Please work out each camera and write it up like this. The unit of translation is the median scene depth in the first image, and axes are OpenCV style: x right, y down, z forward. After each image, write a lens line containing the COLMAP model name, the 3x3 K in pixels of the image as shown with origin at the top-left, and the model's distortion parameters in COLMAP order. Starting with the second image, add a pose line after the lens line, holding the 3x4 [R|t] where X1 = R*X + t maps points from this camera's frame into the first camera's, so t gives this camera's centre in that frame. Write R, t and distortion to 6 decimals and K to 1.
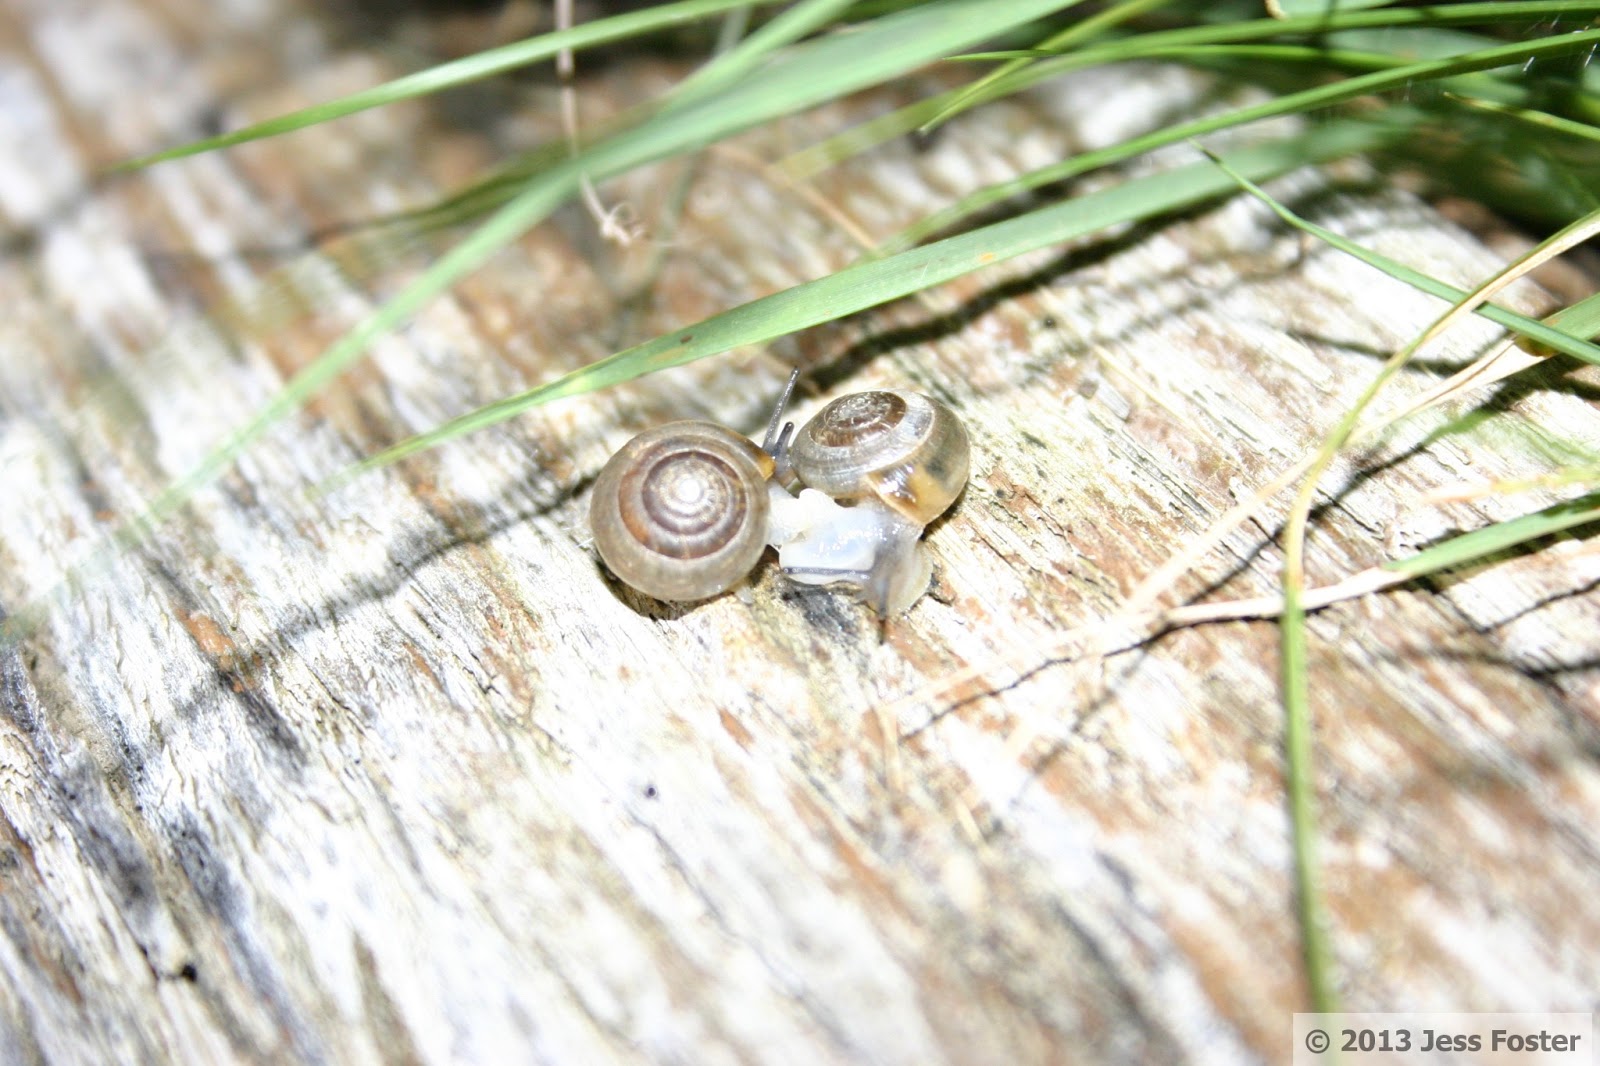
lens RADIAL K [[3437.3, 0, 792.3], [0, 3437.3, 524.0], [0, 0, 1]] dist [0.039564, 0.000000]
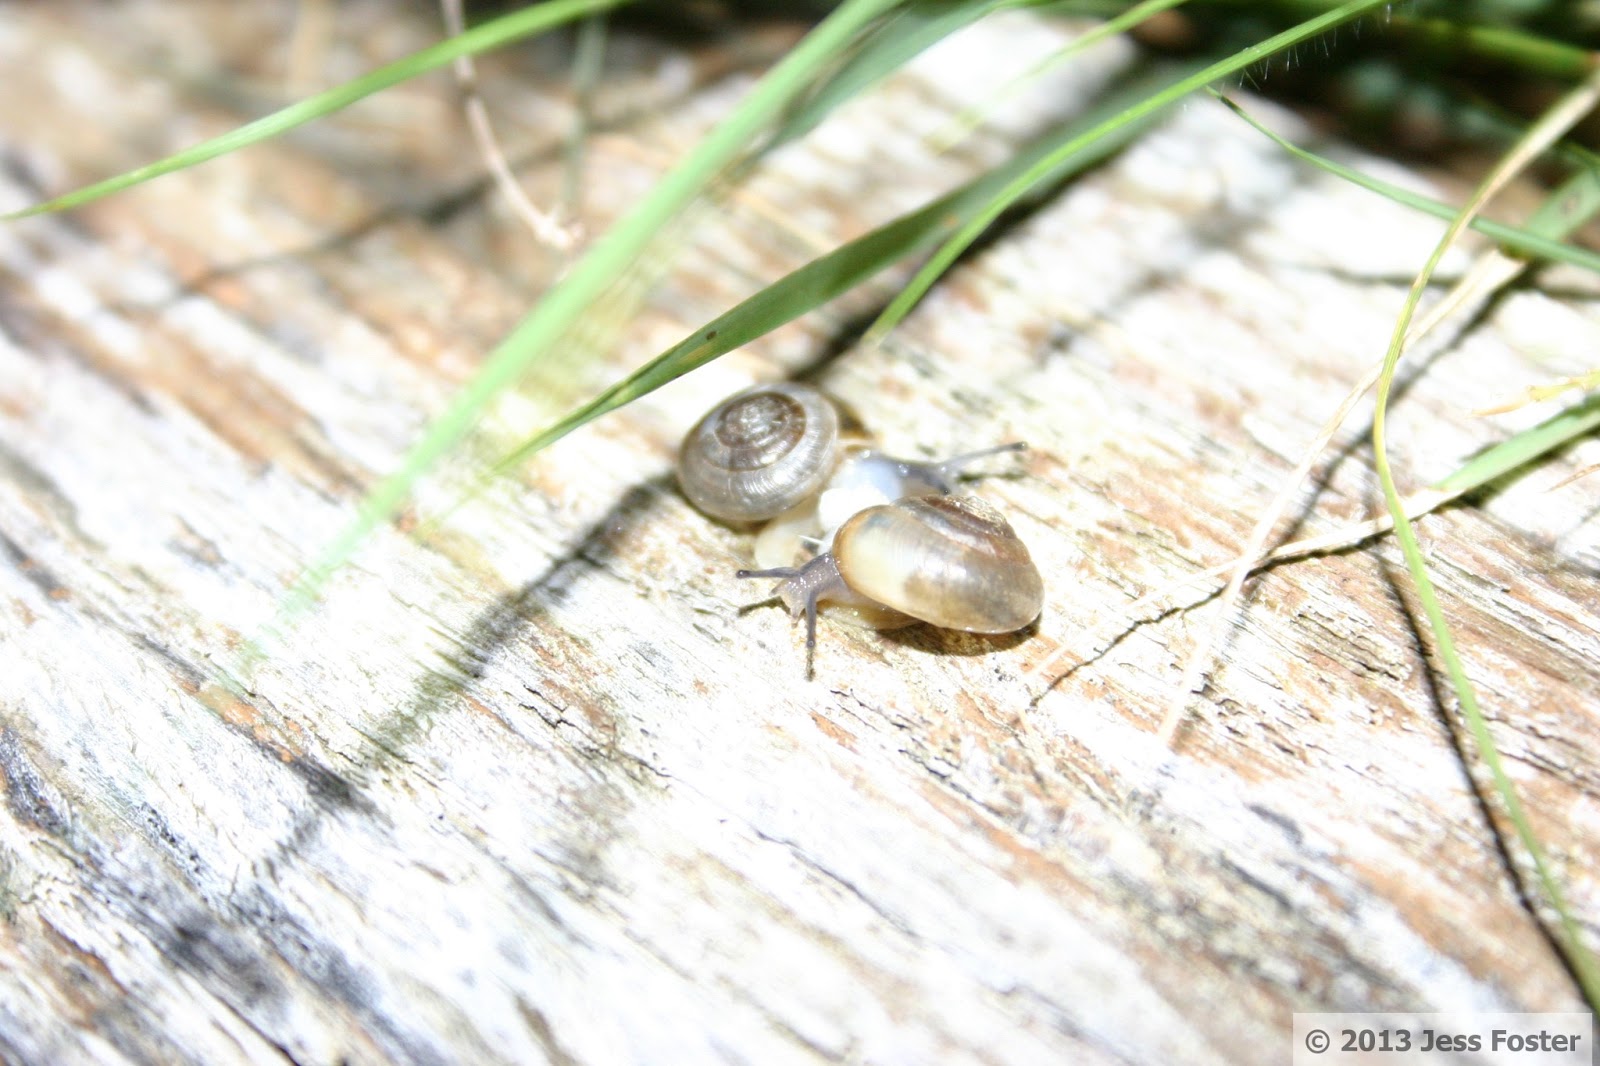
lens RADIAL K [[3437.3, 0, 785.2], [0, 3437.3, 521.7], [0, 0, 1]] dist [0.039564, 0.000000]
pose [[0.966573, -0.117322, 0.227975, -0.238165], [0.115719, 0.993072, 0.020433, -0.019414], [-0.228793, 0.006631, 0.973453, 0.061118]]
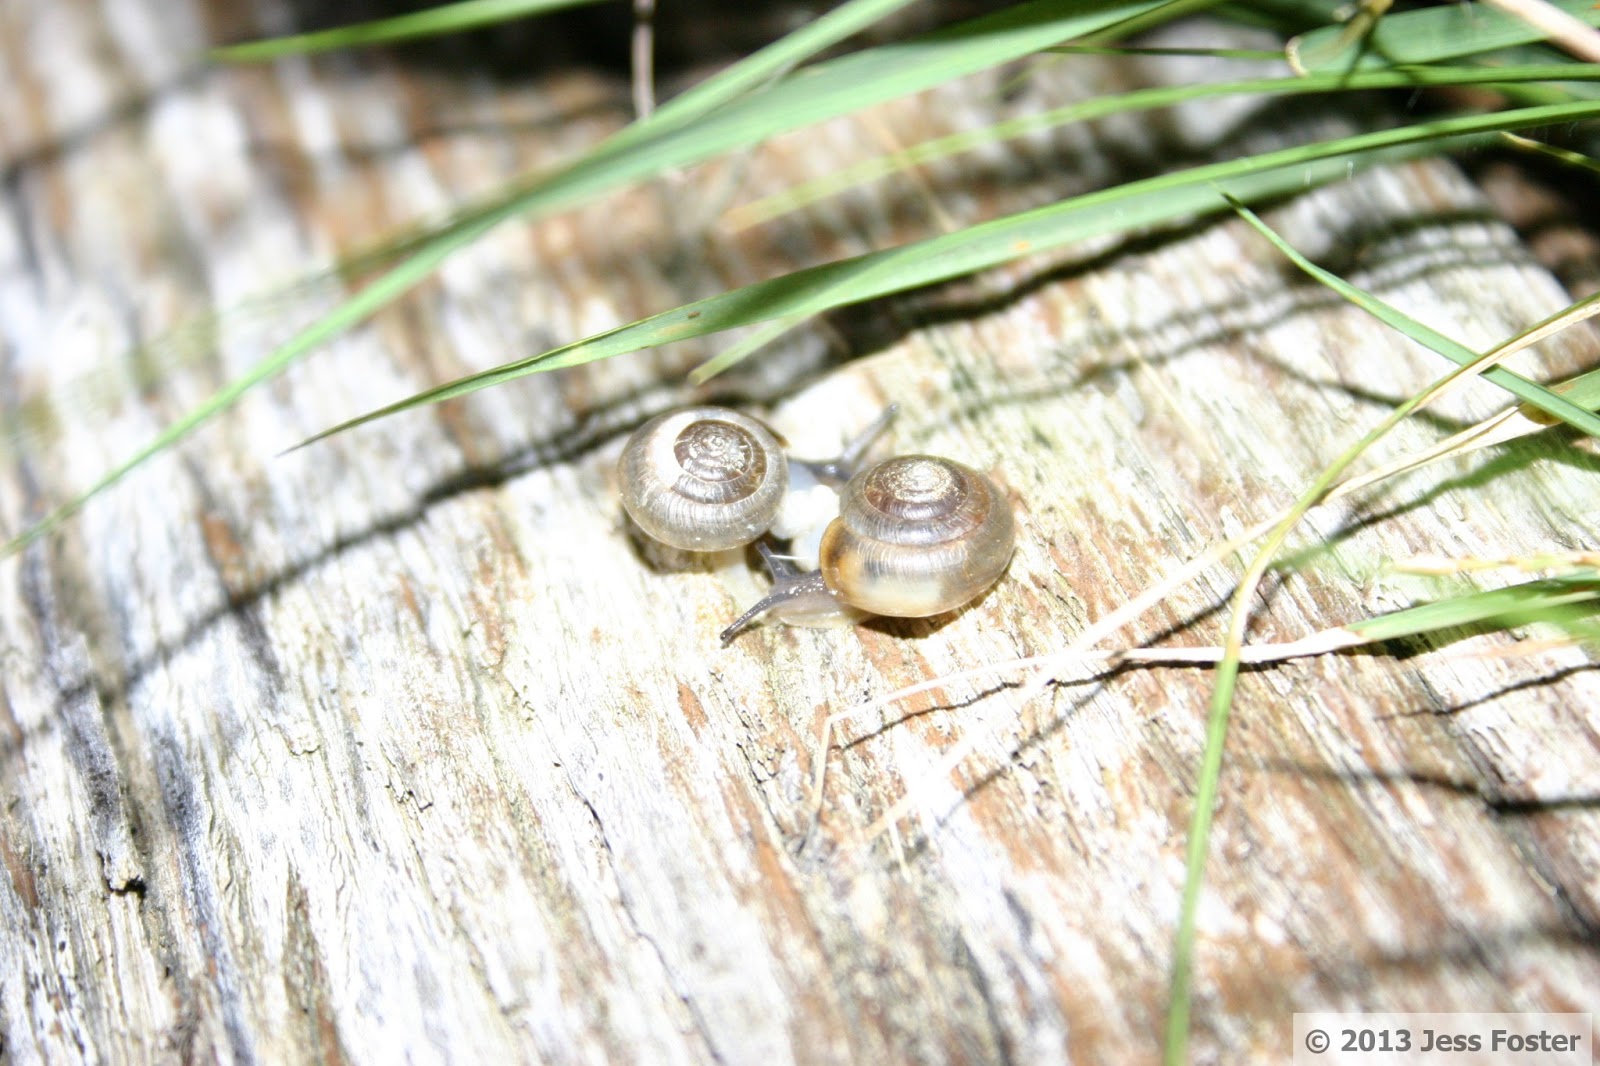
lens RADIAL K [[3437.3, 0, 800.8], [0, 3437.3, 539.1], [0, 0, 1]] dist [0.039564, 0.000000]
pose [[0.988122, 0.116397, -0.100331, 0.110496], [-0.104042, 0.987229, 0.120643, -0.114858], [0.113092, -0.108772, 0.987613, -0.003262]]
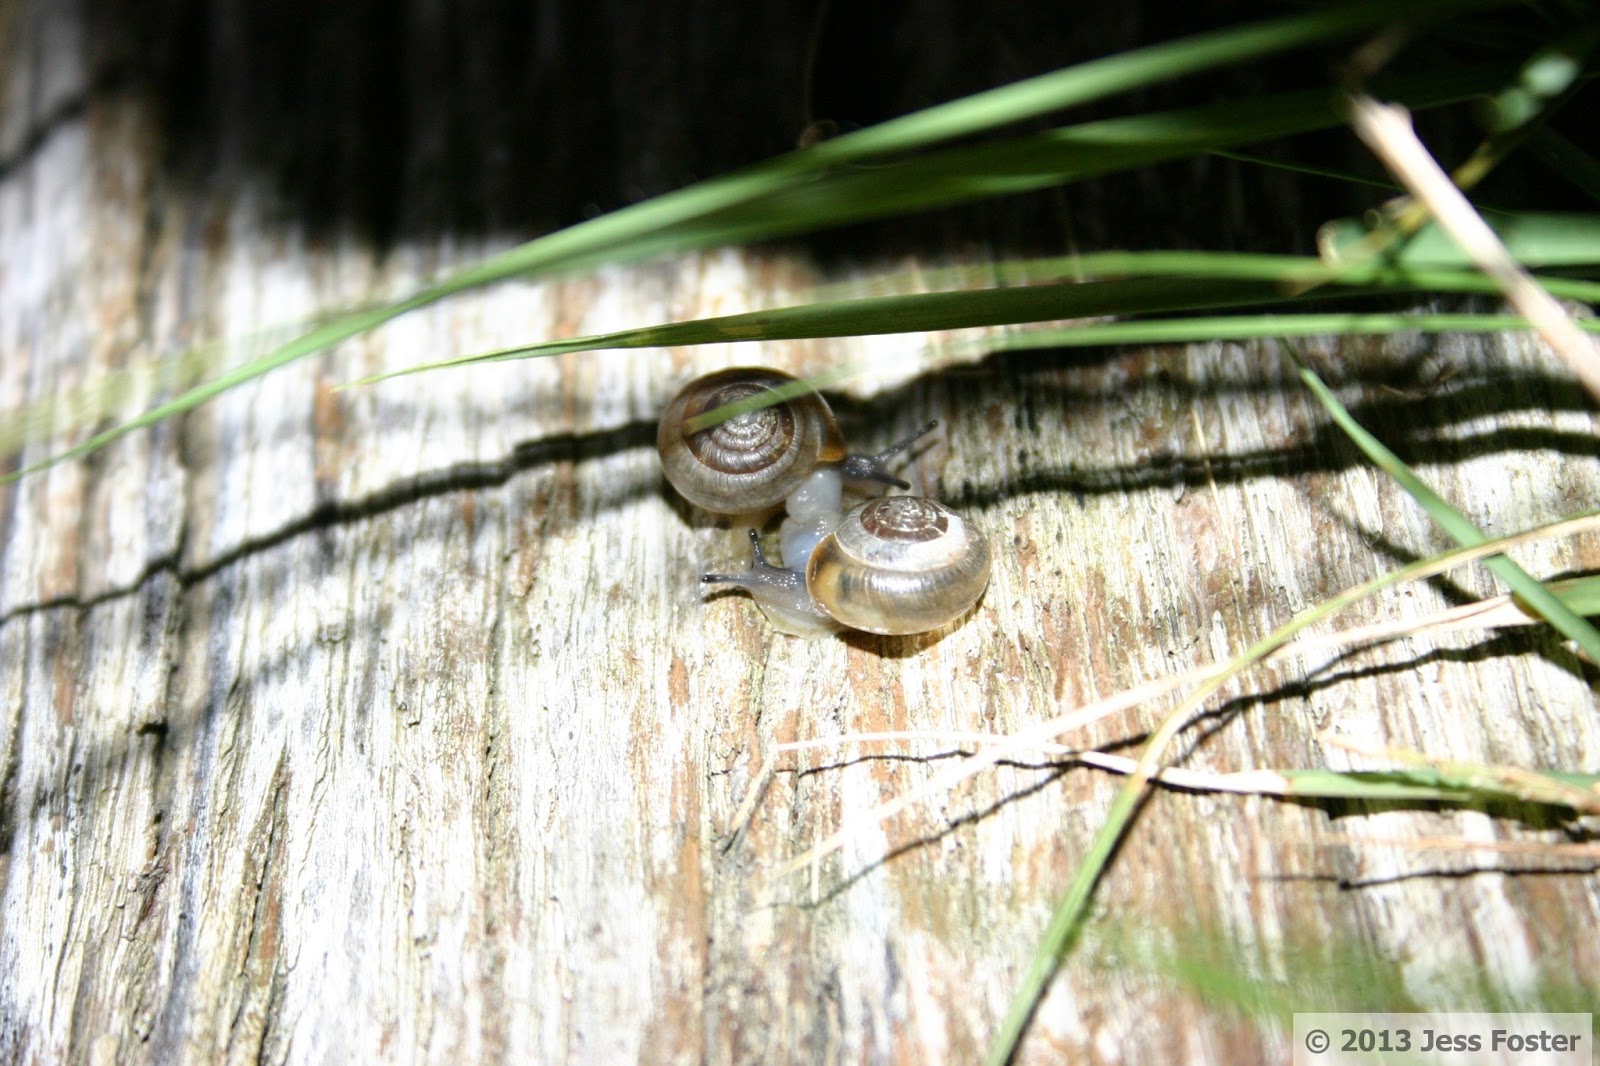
lens RADIAL K [[3437.3, 0, 813.4], [0, 3437.3, 543.5], [0, 0, 1]] dist [0.039564, 0.000000]
pose [[0.908727, 0.353815, -0.221427, 0.246339], [-0.282662, 0.912003, 0.297240, -0.315325], [0.307110, -0.207521, 0.928772, -0.001559]]
